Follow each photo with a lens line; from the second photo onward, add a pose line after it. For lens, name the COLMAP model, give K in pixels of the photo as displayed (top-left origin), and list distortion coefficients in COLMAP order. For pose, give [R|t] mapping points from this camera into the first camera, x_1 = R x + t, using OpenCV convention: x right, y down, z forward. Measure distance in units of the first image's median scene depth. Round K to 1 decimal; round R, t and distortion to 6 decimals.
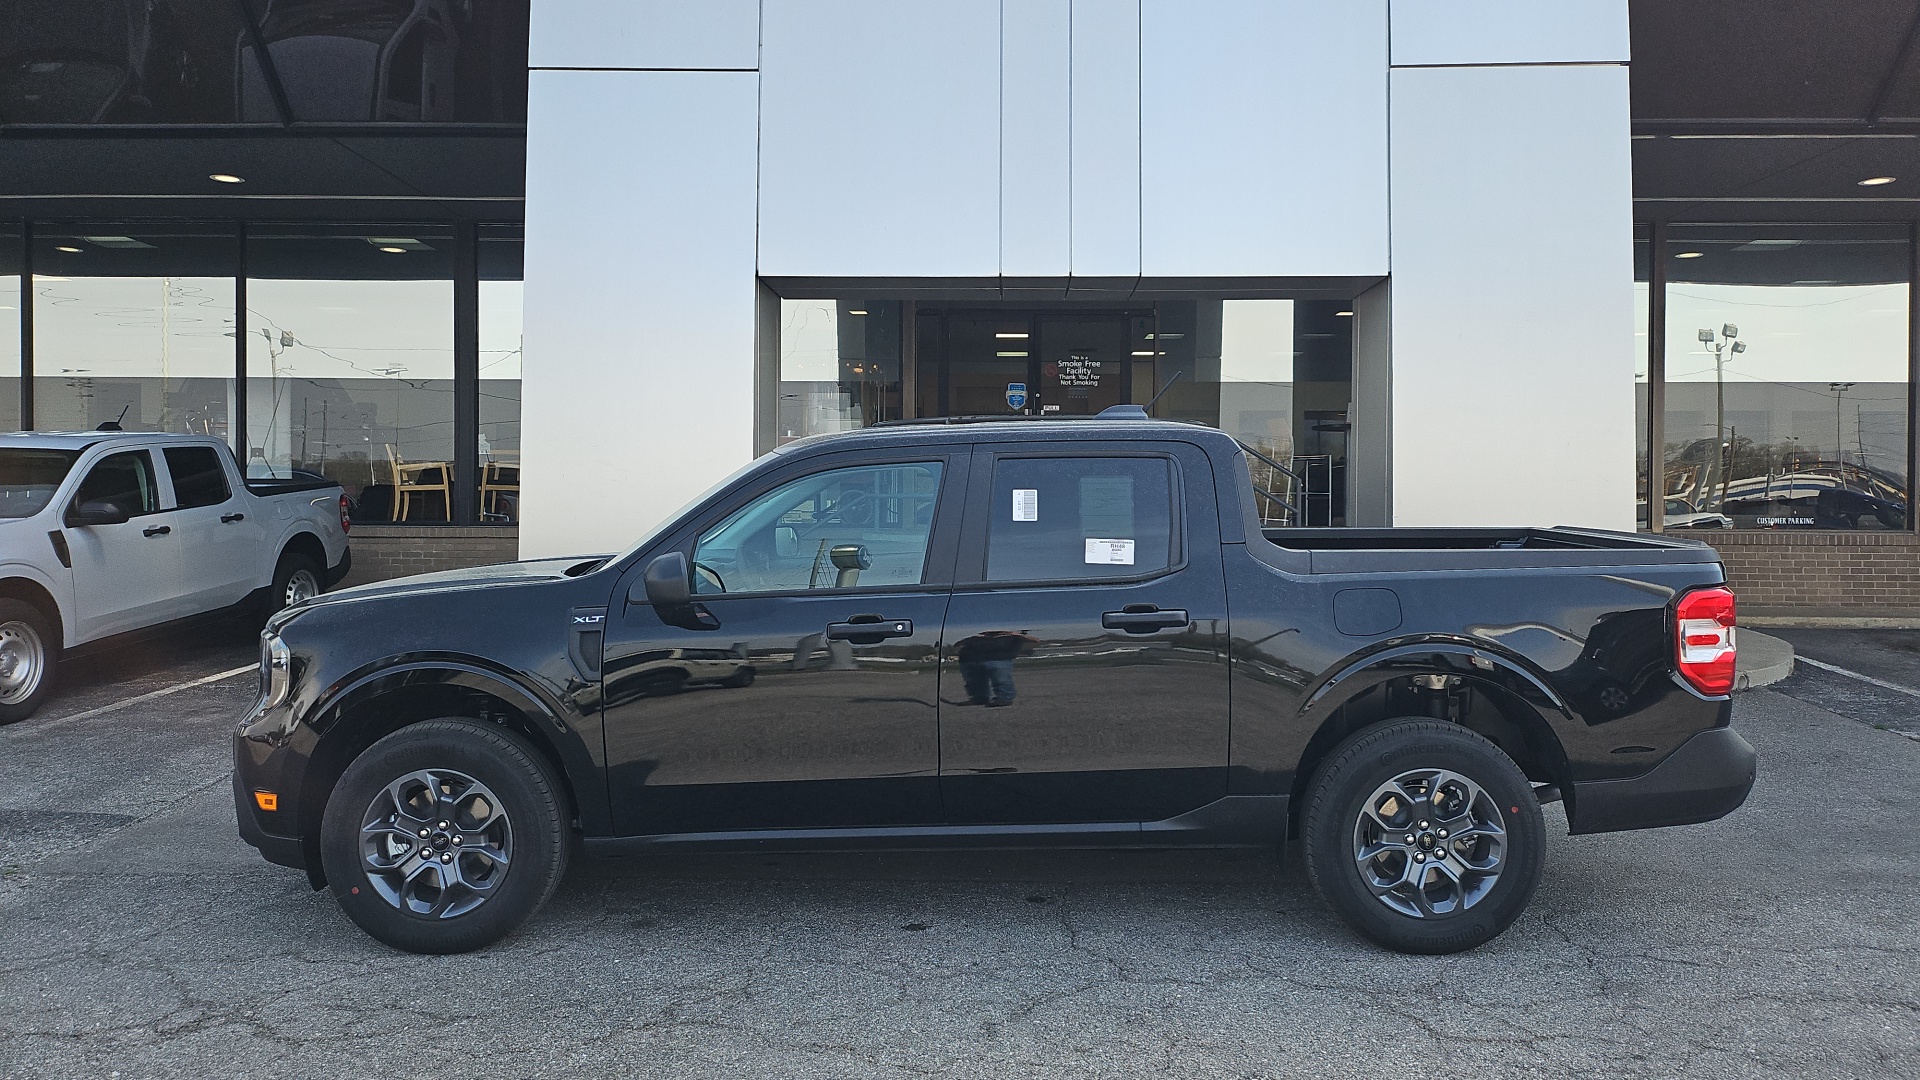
lens RADIAL K [[1380.6, 0, 958.1], [0, 1380.6, 536.8], [0, 0, 1]] dist [0.040432, -0.060566]
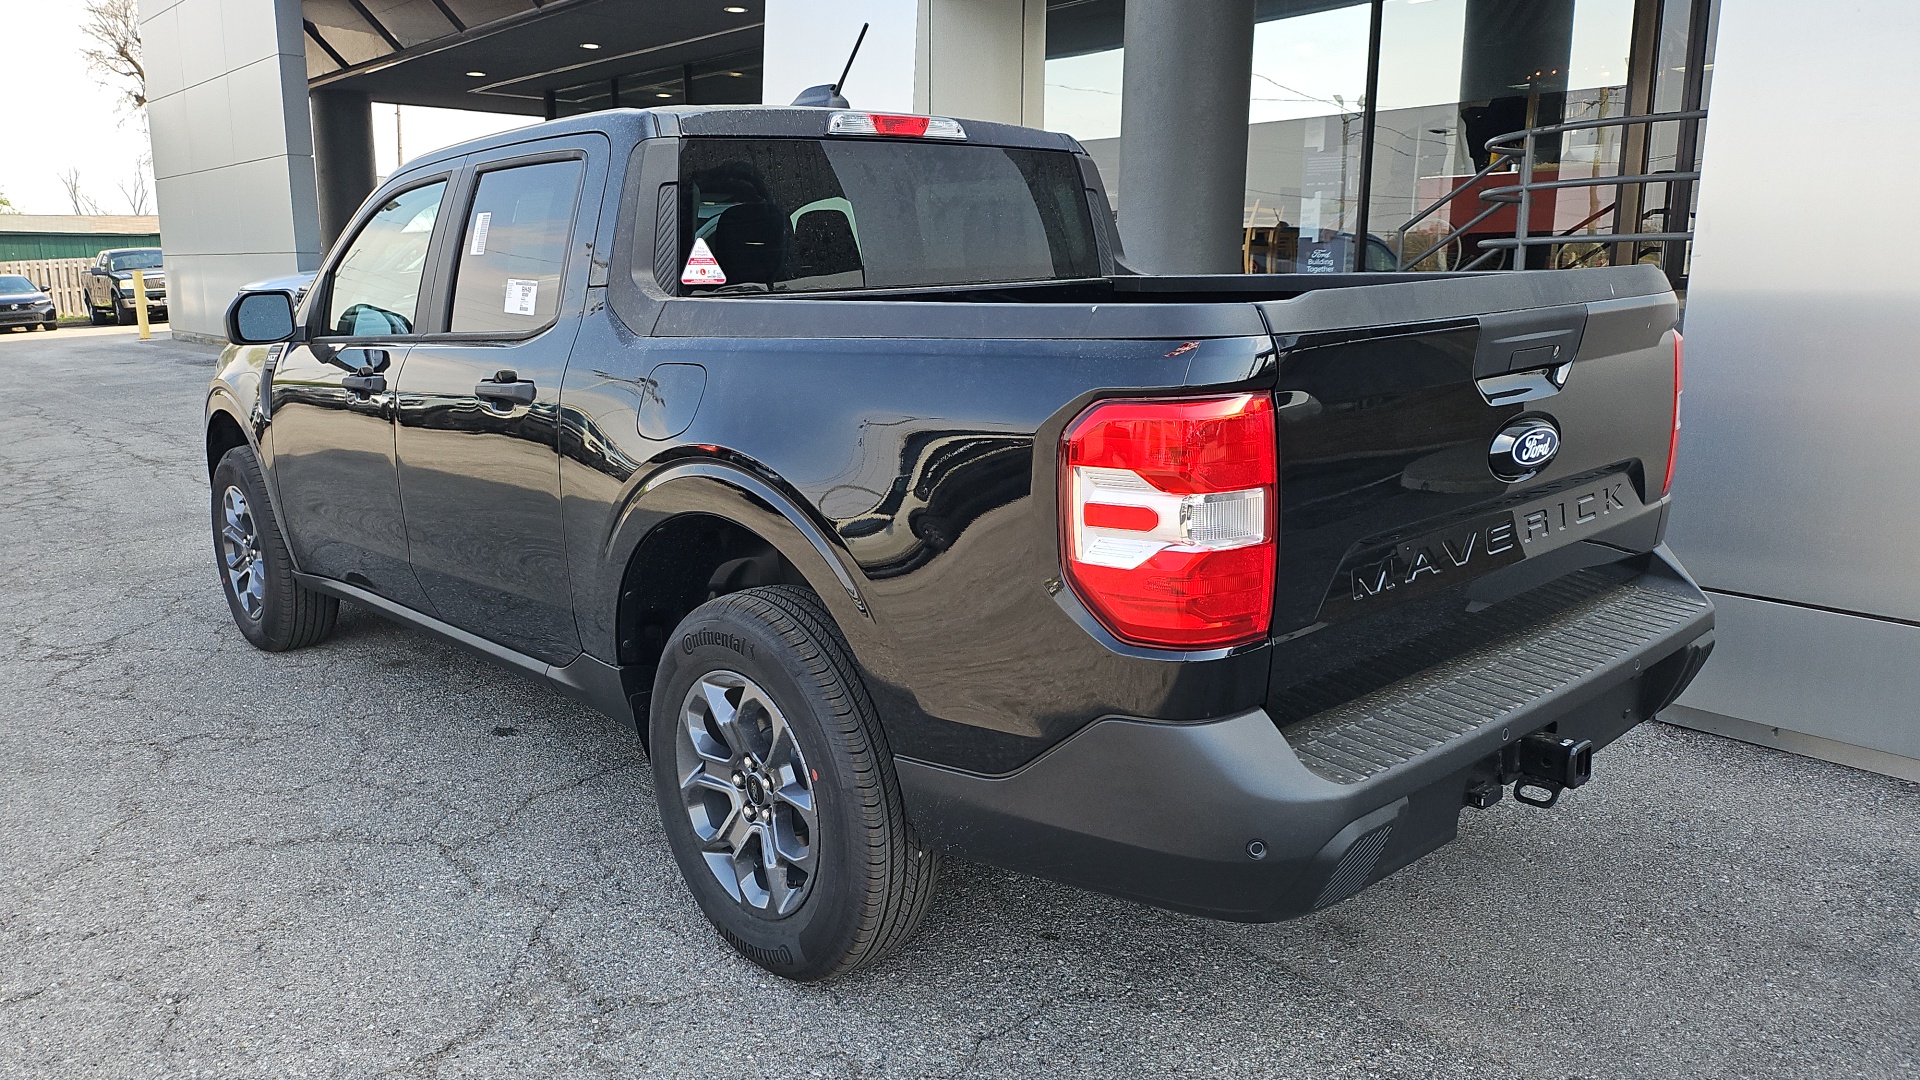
lens RADIAL K [[1380.6, 0, 958.1], [0, 1380.6, 536.8], [0, 0, 1]] dist [0.040432, -0.060566]
pose [[0.675334, 0.137900, -0.724506, 0.816544], [-0.012366, 0.984343, 0.175829, 0.005847], [0.737409, -0.109784, 0.666465, 0.679412]]
